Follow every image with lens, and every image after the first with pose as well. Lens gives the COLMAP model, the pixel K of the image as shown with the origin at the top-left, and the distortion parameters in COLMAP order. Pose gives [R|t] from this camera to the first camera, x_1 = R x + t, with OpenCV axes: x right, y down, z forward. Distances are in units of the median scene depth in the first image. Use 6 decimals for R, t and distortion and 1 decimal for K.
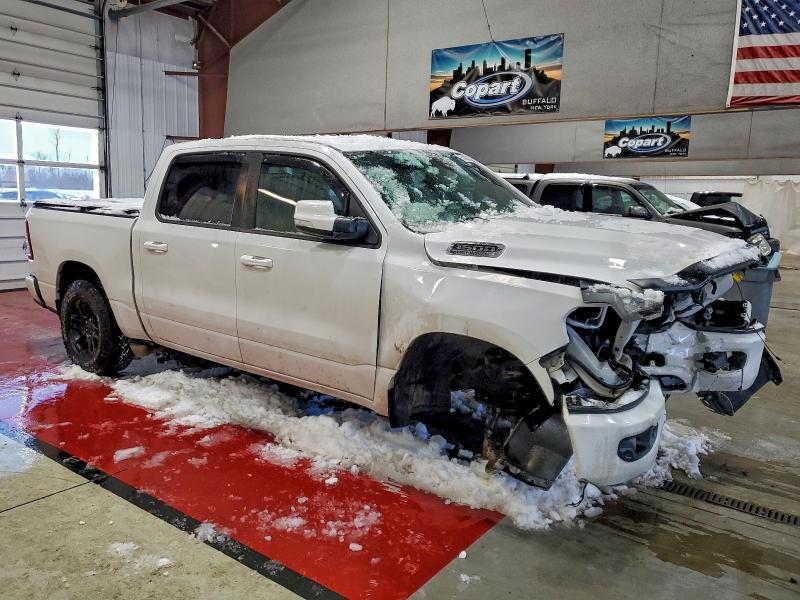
lens RADIAL K [[624.4, 0, 398.0], [0, 624.4, 296.1], [0, 0, 1]] dist [0.021479, -0.007352]
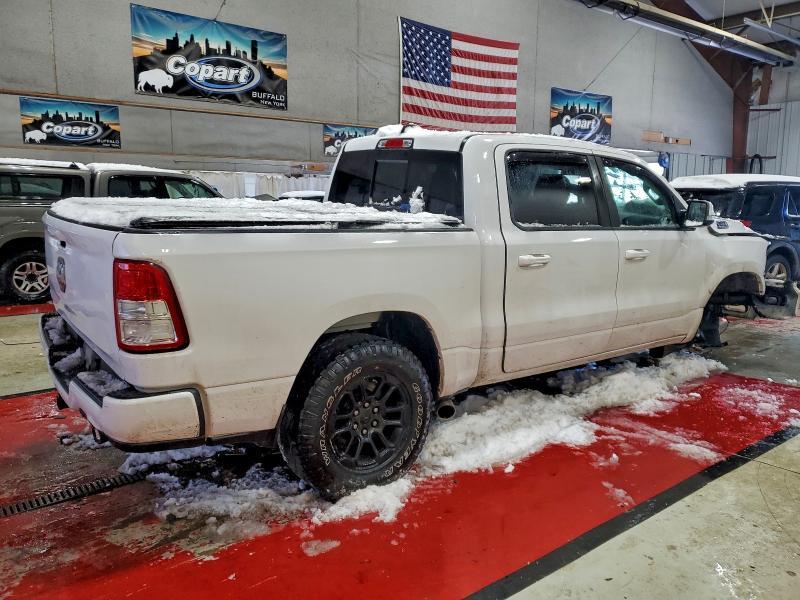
lens RADIAL K [[624.4, 0, 397.9], [0, 624.4, 302.9], [0, 0, 1]] dist [0.021479, -0.007352]
pose [[0.263367, -0.179711, 0.947809, -0.703806], [0.151117, 0.978051, 0.143454, -0.096523], [-0.952786, 0.105449, 0.284744, 0.530733]]
